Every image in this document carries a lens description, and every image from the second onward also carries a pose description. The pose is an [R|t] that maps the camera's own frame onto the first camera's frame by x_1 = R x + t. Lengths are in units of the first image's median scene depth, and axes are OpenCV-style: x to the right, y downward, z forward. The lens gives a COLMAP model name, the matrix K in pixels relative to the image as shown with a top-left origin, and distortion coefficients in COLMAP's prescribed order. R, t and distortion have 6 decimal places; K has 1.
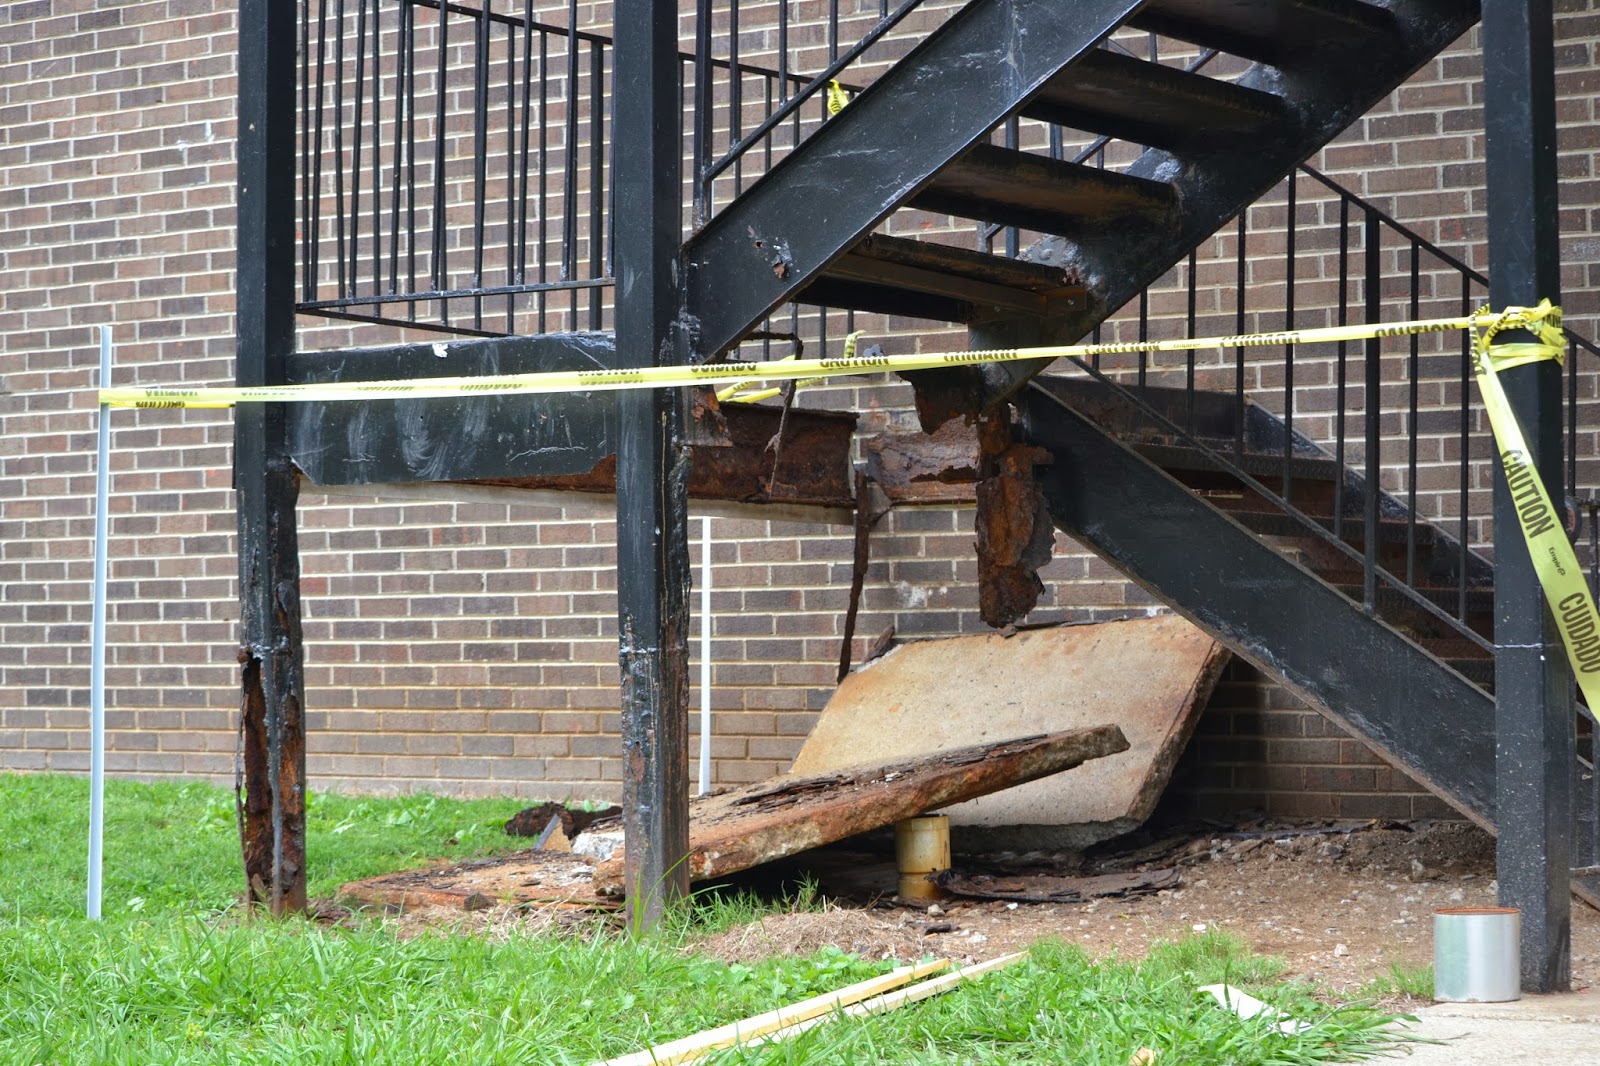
lens RADIAL K [[3998.5, 0, 800.0], [0, 3998.5, 533.0], [0, 0, 1]] dist [-0.168289, -0.968378]
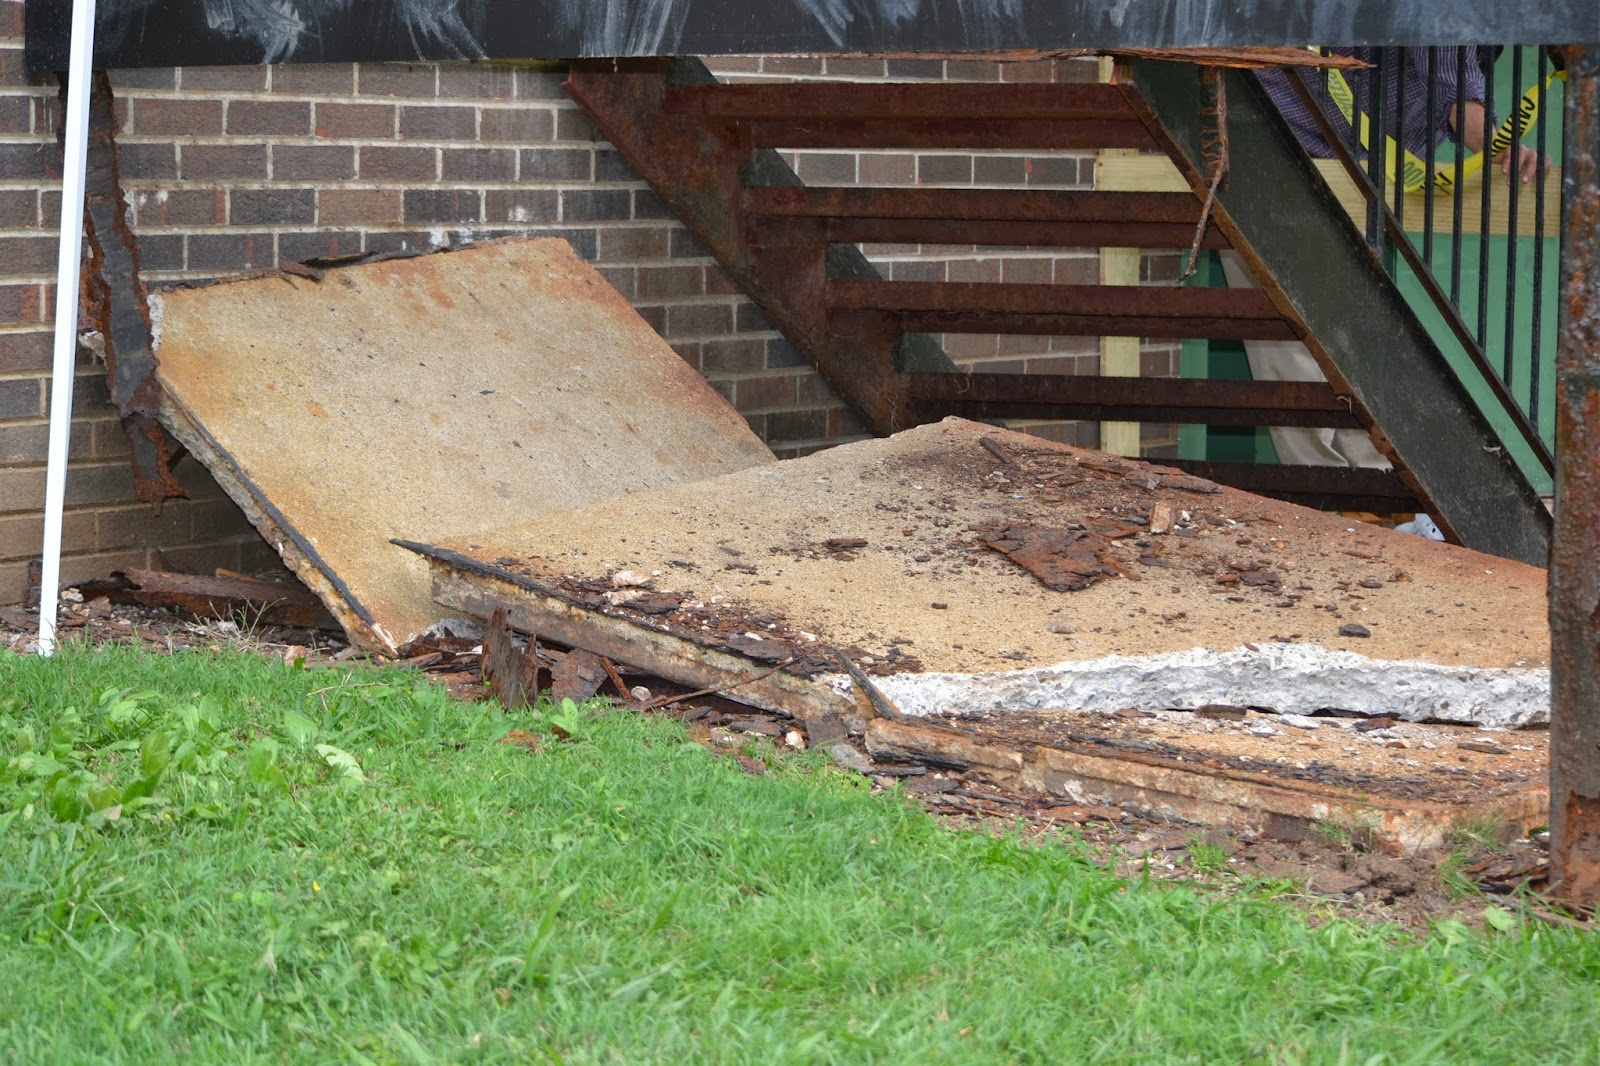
lens RADIAL K [[3998.5, 0, 800.0], [0, 3998.5, 533.0], [0, 0, 1]] dist [-0.168289, -0.968378]
pose [[-0.039818, -0.083985, 0.995671, -0.508816], [-0.044344, 0.995628, 0.082208, 0.011320], [-0.998223, -0.040878, -0.043368, 0.905308]]
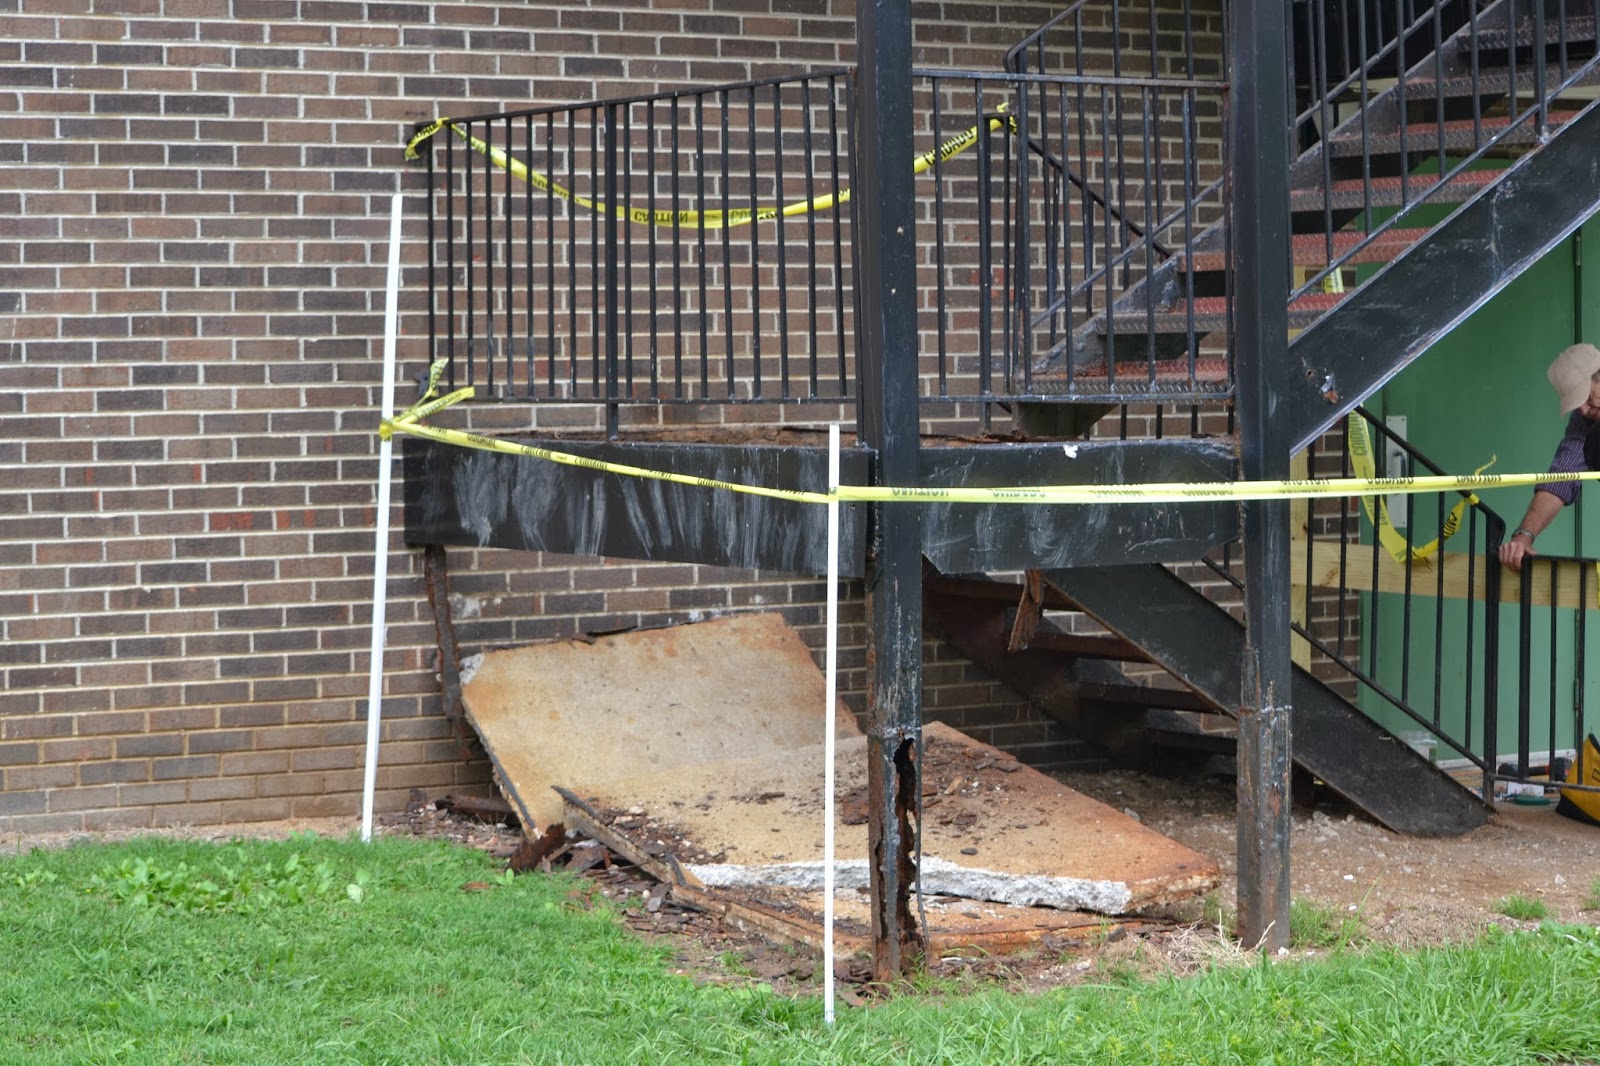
lens RADIAL K [[3998.5, 0, 800.0], [0, 3998.5, 533.0], [0, 0, 1]] dist [-0.168289, -0.968378]
pose [[0.387274, -0.043826, 0.920922, -0.894628], [-0.027740, 0.997863, 0.059153, -0.067680], [-0.921547, -0.048455, 0.385231, 0.496233]]
